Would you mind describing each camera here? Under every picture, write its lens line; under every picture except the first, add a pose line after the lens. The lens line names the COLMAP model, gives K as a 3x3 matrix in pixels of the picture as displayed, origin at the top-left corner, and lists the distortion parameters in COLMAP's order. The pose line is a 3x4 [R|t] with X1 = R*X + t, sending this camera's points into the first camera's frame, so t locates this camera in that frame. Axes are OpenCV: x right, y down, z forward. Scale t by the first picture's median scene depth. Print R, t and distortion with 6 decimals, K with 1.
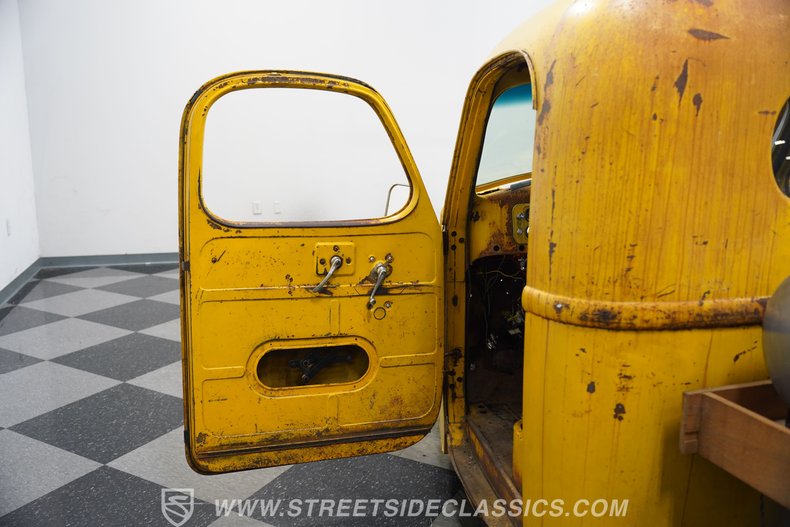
lens RADIAL K [[666.4, 0, 395.1], [0, 666.4, 263.9], [0, 0, 1]] dist [-0.070769, 0.044656]
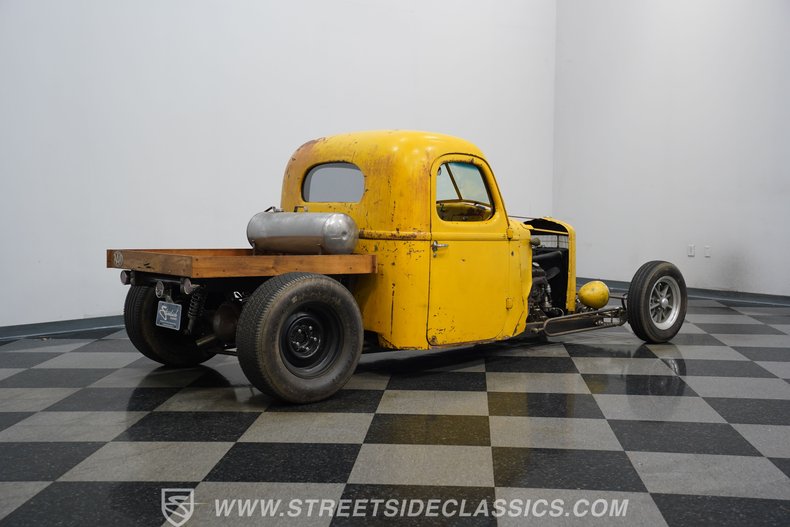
lens RADIAL K [[987.2, 0, 393.9], [0, 987.2, 262.9], [0, 0, 1]] dist [0.173474, 0.000000]
pose [[0.395460, 0.059655, -0.916544, 3.788119], [-0.171210, 0.985186, -0.009749, 0.133216], [0.902385, 0.160777, 0.399815, -0.449300]]
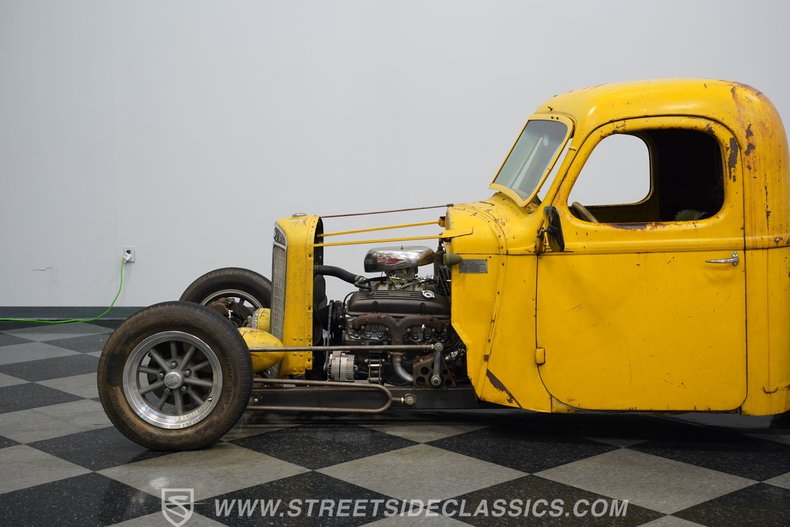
lens RADIAL K [[1119.2, 0, 389.7], [0, 1119.2, 259.7], [0, 0, 1]] dist [0.276322, 0.000000]
pose [[0.284418, -0.097552, 0.953724, -2.376952], [0.186826, 0.981377, 0.044666, -0.176889], [-0.940321, 0.165477, 0.297346, 0.706604]]
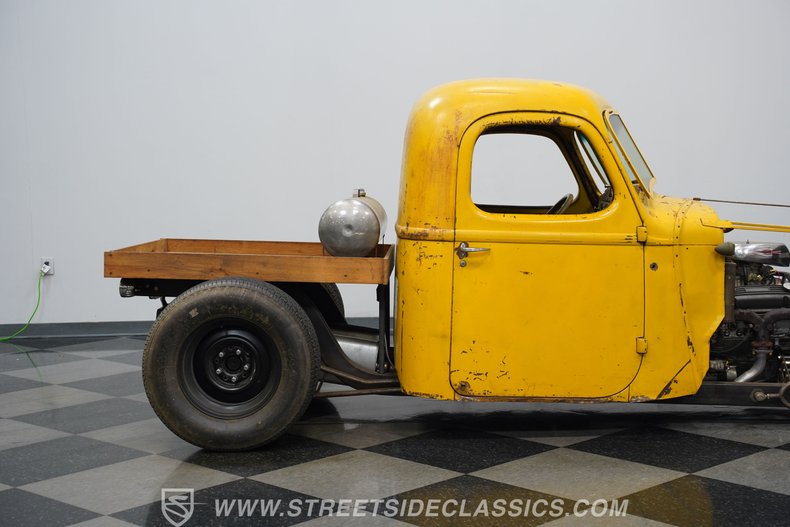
lens RADIAL K [[1247.7, 0, 395.7], [0, 1247.7, 266.2], [0, 0, 1]] dist [0.346095, 0.000000]
pose [[-0.289756, 0.076044, -0.954075, 3.576574], [-0.175859, 0.975637, 0.131172, -0.276330], [0.940805, 0.205791, -0.269324, 1.559348]]
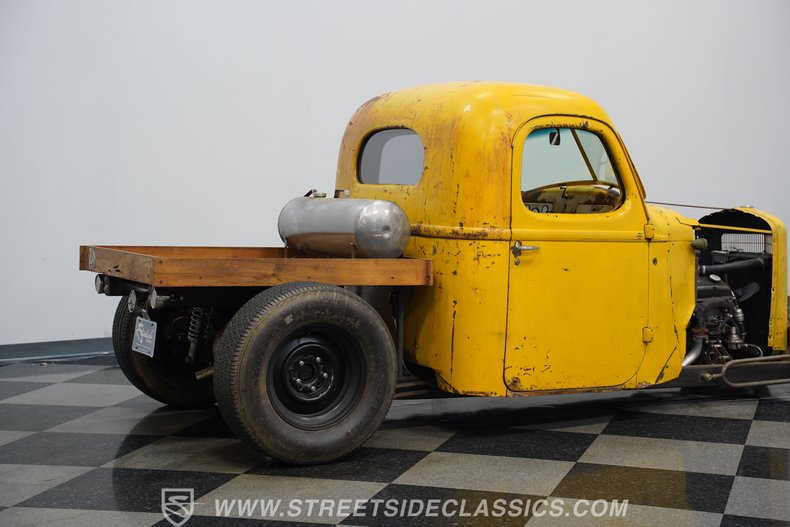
lens RADIAL K [[1442.0, 0, 399.1], [0, 1442.0, 263.0], [0, 0, 1]] dist [0.476662, 0.000000]
pose [[0.192911, 0.063686, -0.979147, 4.058266], [-0.189017, 0.981613, 0.026606, 0.020547], [0.962838, 0.179943, 0.201402, 0.033433]]
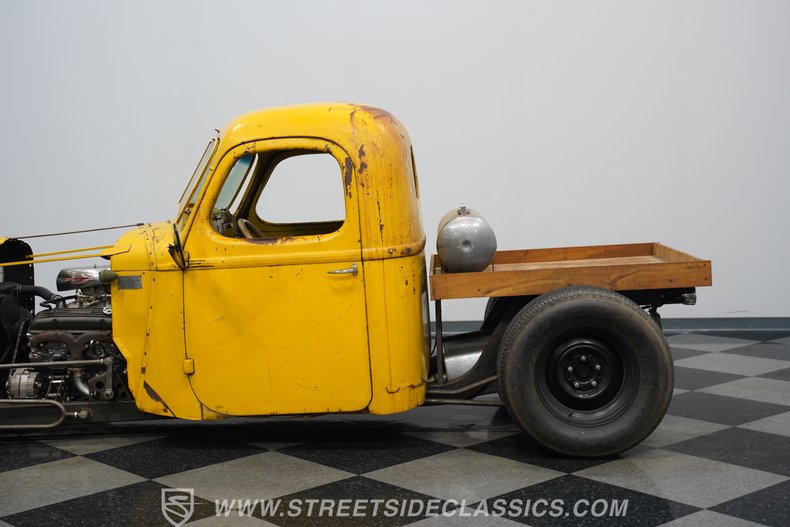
lens RADIAL K [[1119.2, 0, 398.6], [0, 1119.2, 262.1], [0, 0, 1]] dist [0.276322, 0.000000]
pose [[0.302291, -0.088715, 0.949078, -2.247183], [0.210245, 0.977344, 0.024392, 0.007914], [-0.929740, 0.192166, 0.314094, -0.154246]]
